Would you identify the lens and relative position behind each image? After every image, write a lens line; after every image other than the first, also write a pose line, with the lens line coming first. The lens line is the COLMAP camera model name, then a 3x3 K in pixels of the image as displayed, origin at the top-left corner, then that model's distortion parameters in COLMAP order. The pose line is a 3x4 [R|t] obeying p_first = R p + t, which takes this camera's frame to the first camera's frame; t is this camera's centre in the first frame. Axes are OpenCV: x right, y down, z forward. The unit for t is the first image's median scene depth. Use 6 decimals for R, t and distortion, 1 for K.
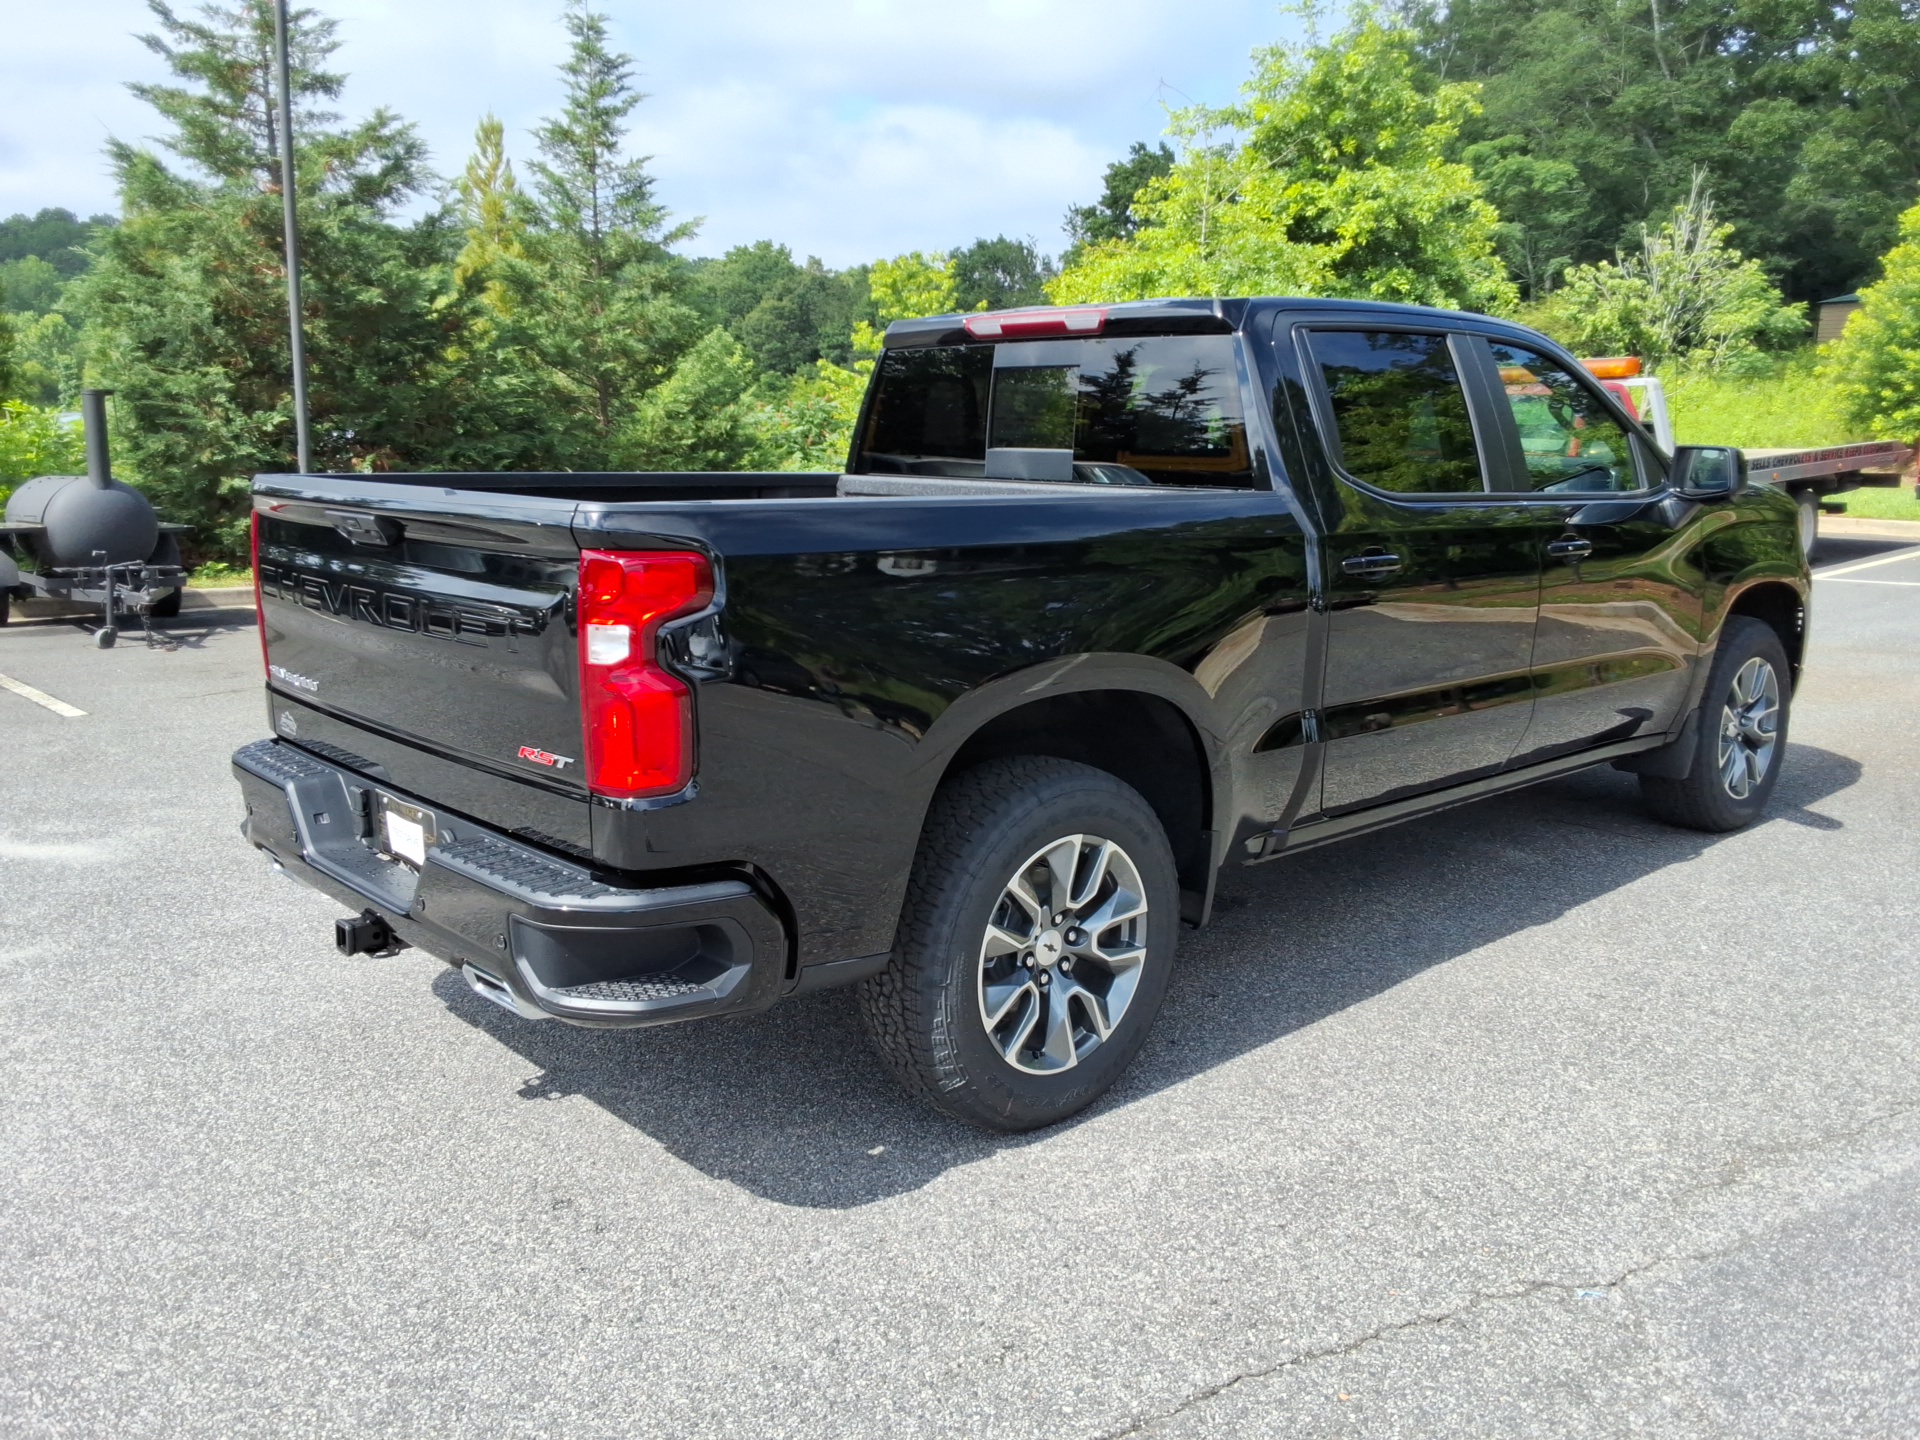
lens RADIAL K [[1534.8, 0, 963.1], [0, 1534.8, 718.2], [0, 0, 1]] dist [0.050122, -0.062363]
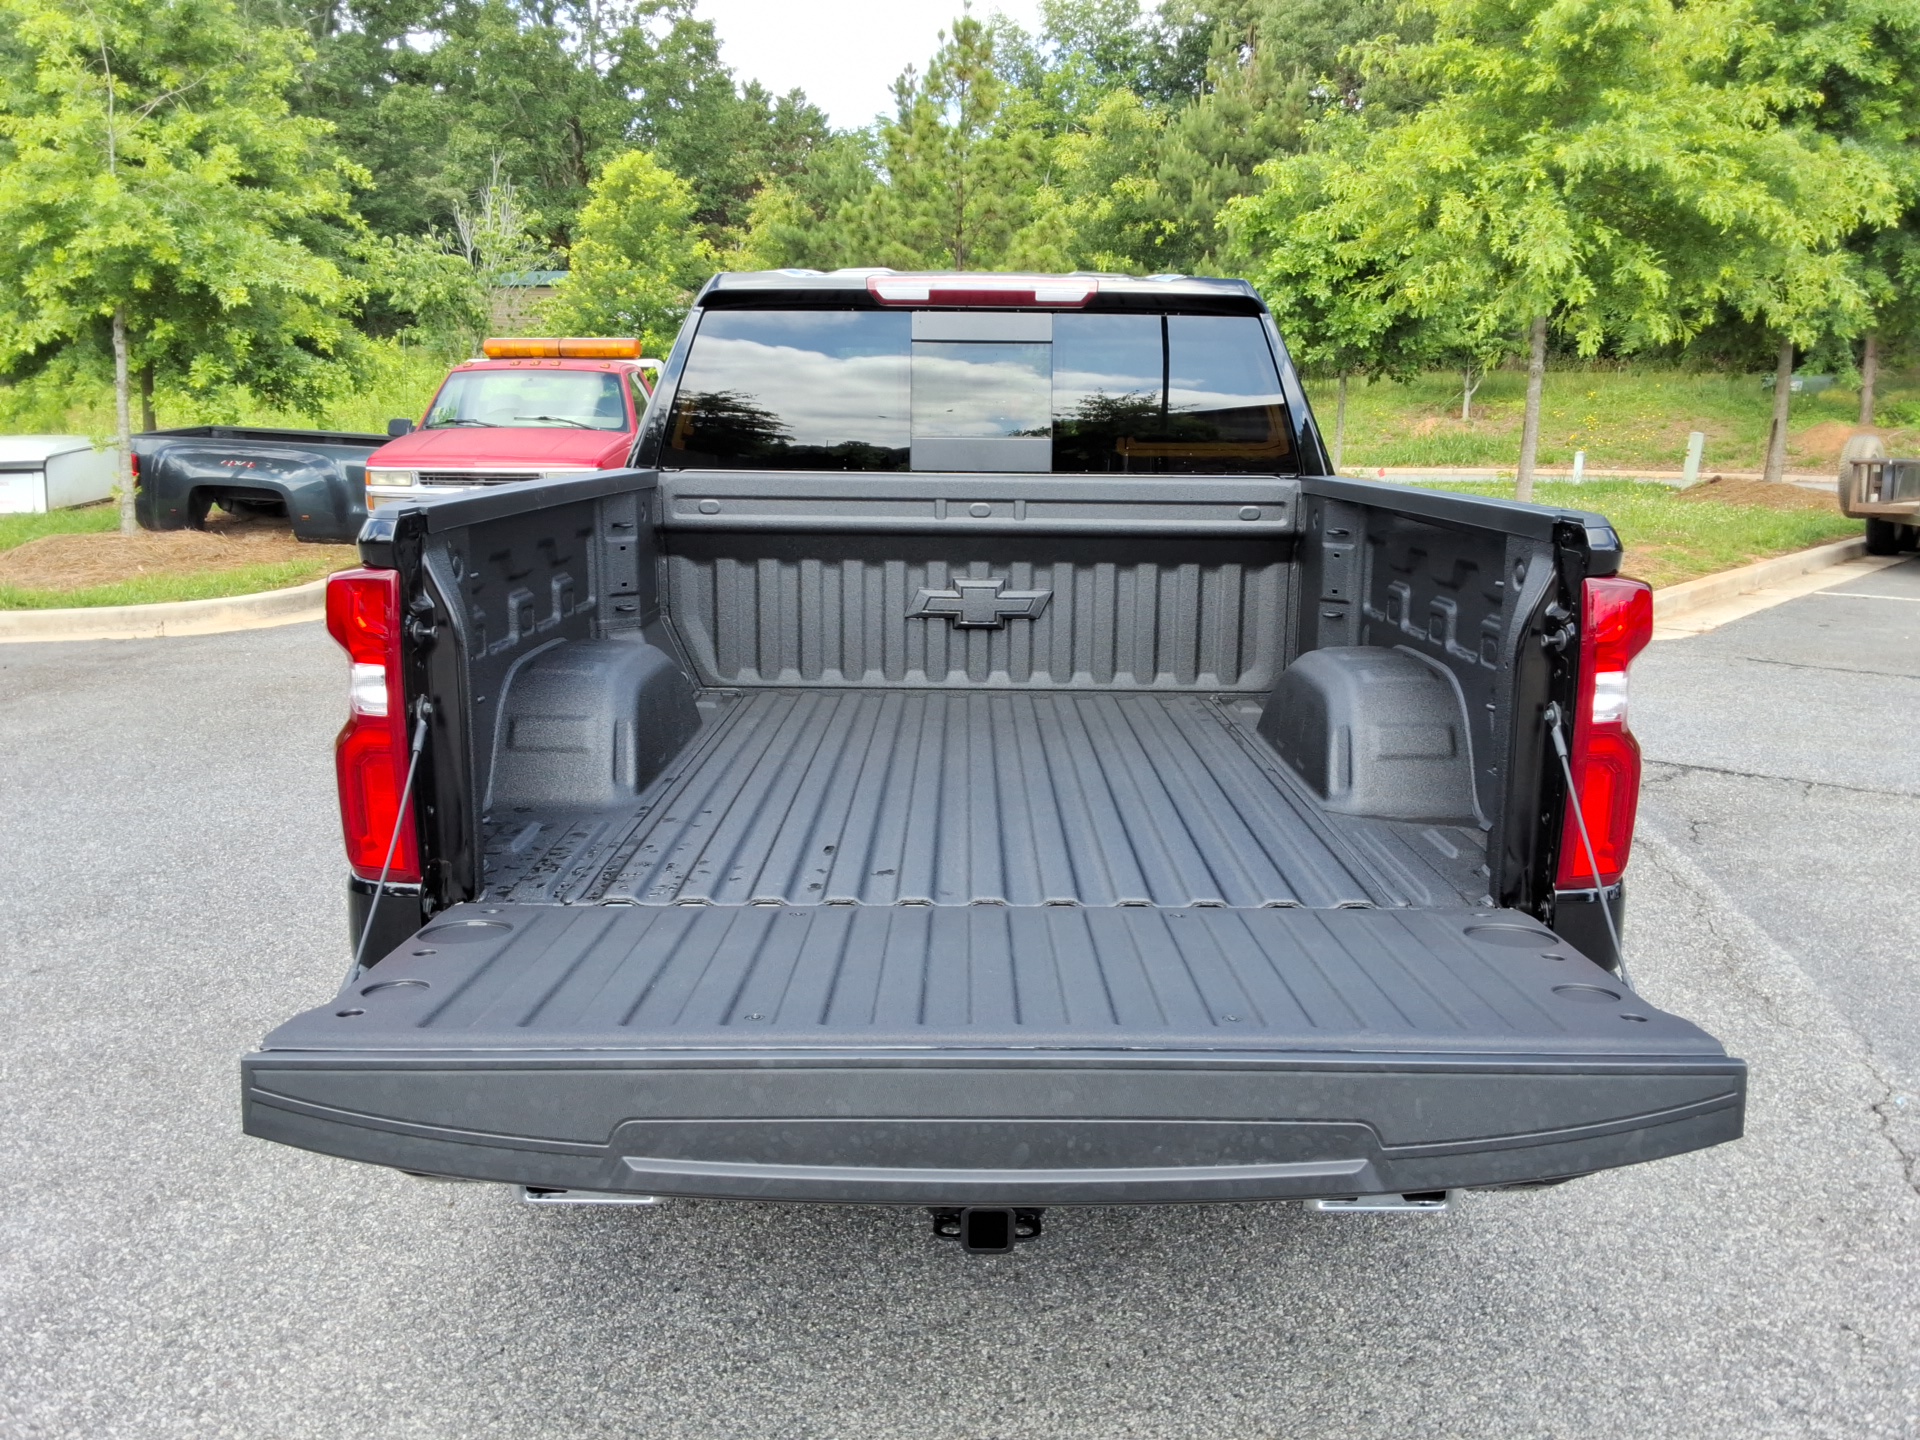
lens RADIAL K [[1547.2, 0, 960.0], [0, 1547.2, 720.0], [0, 0, 1]] dist [0.098282, -0.163880]
pose [[0.675102, -0.144639, 0.723406, -0.649105], [0.134198, 0.988309, 0.072368, -0.085671], [-0.725416, 0.048224, 0.686619, 0.433140]]
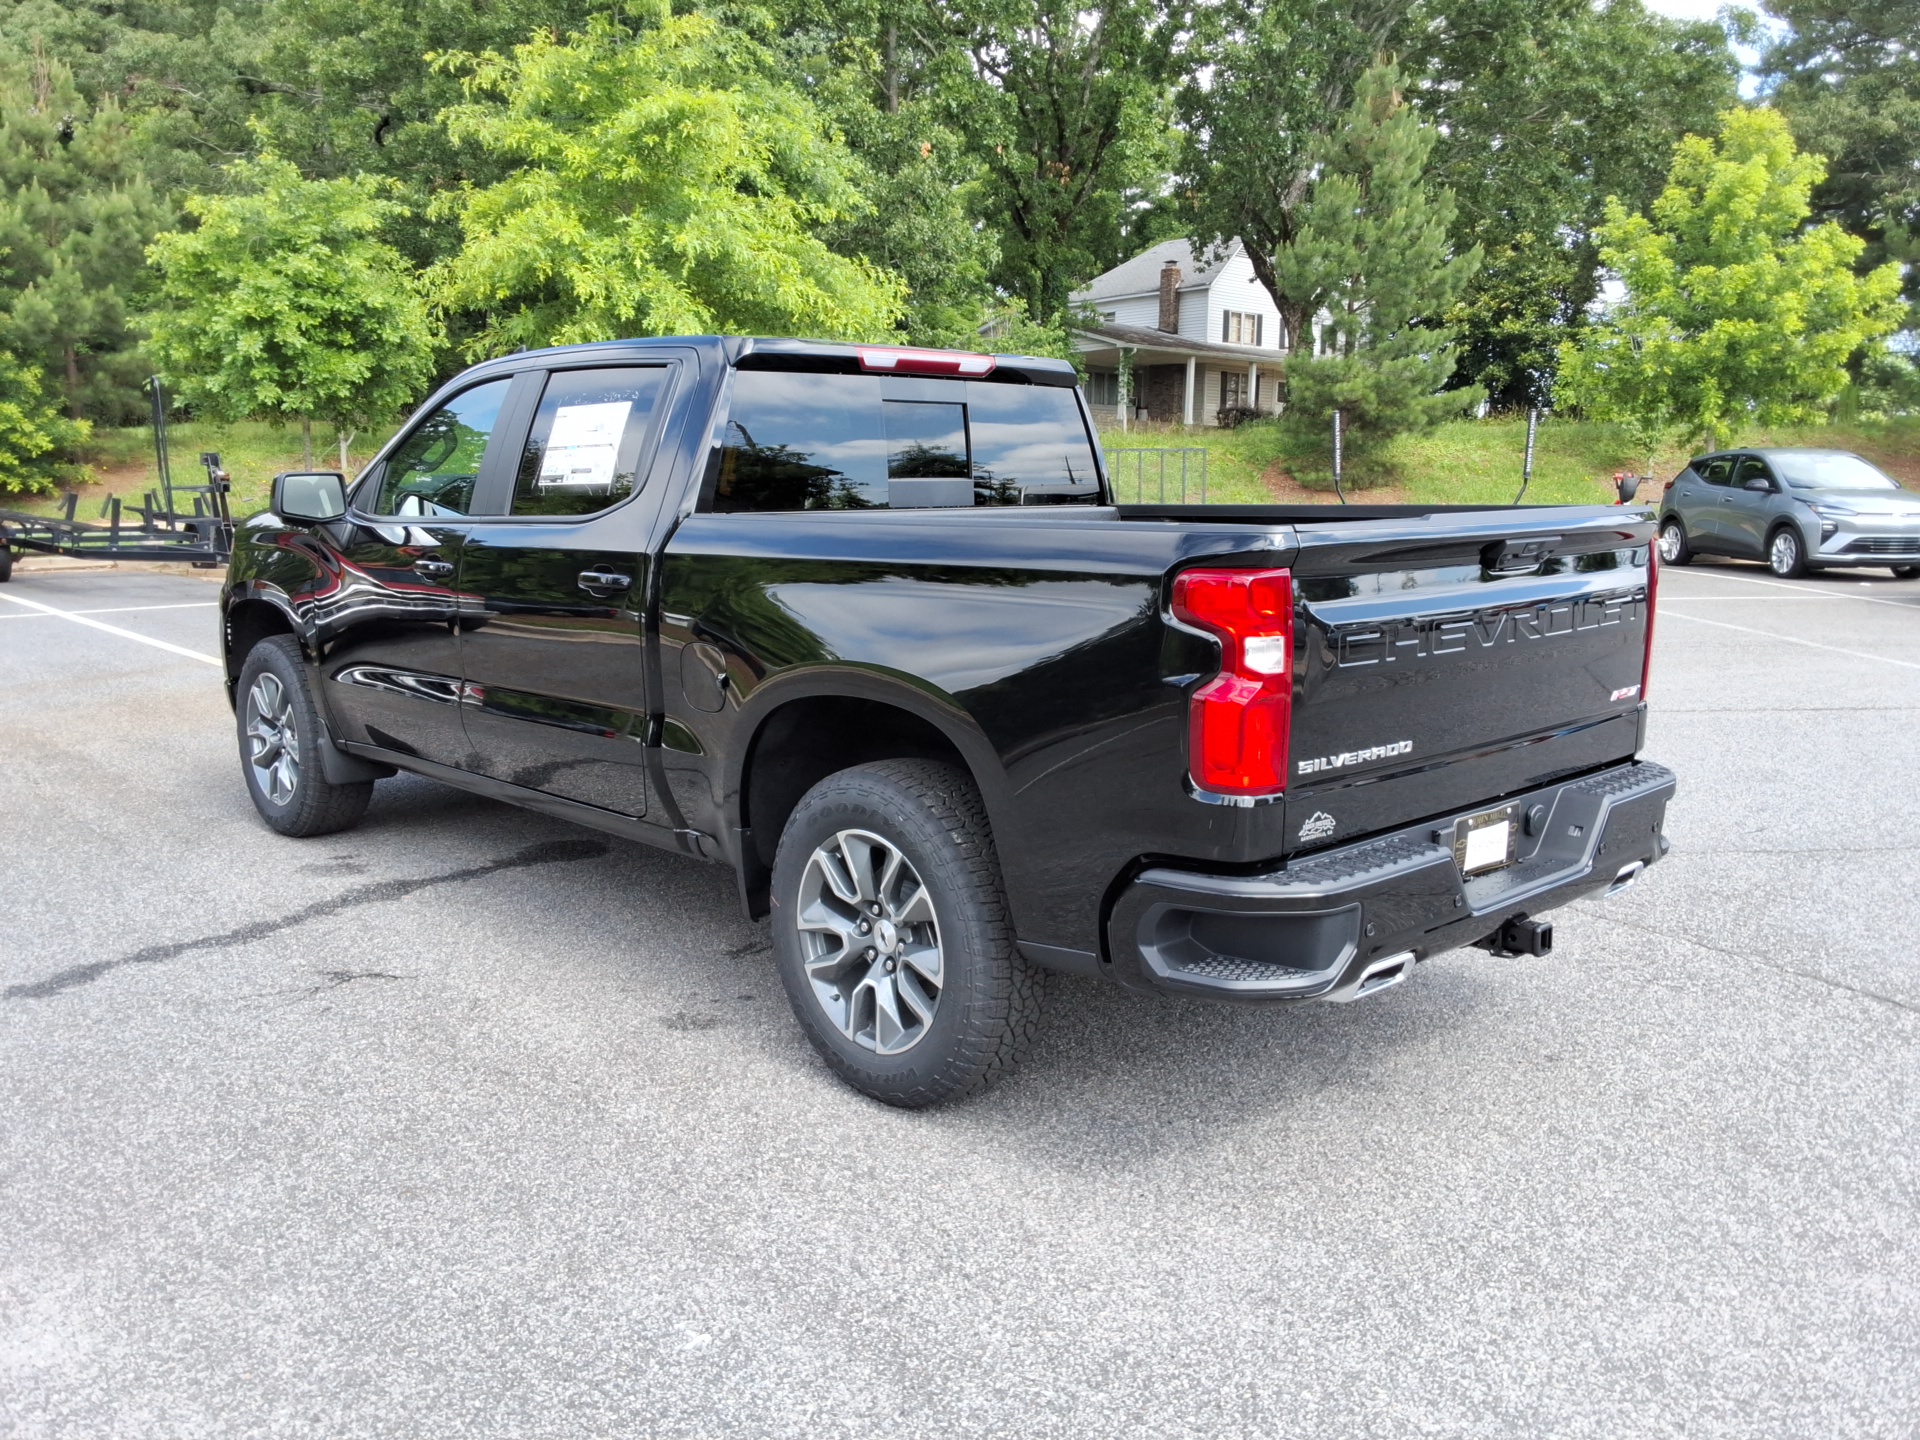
lens RADIAL K [[1555.7, 0, 995.0], [0, 1555.7, 718.0], [0, 0, 1]] dist [0.105120, -0.217353]
pose [[-0.037799, -0.163359, 0.985842, -1.093910], [0.184480, 0.968449, 0.167550, -0.195279], [-0.982109, 0.188202, -0.006470, 1.035793]]
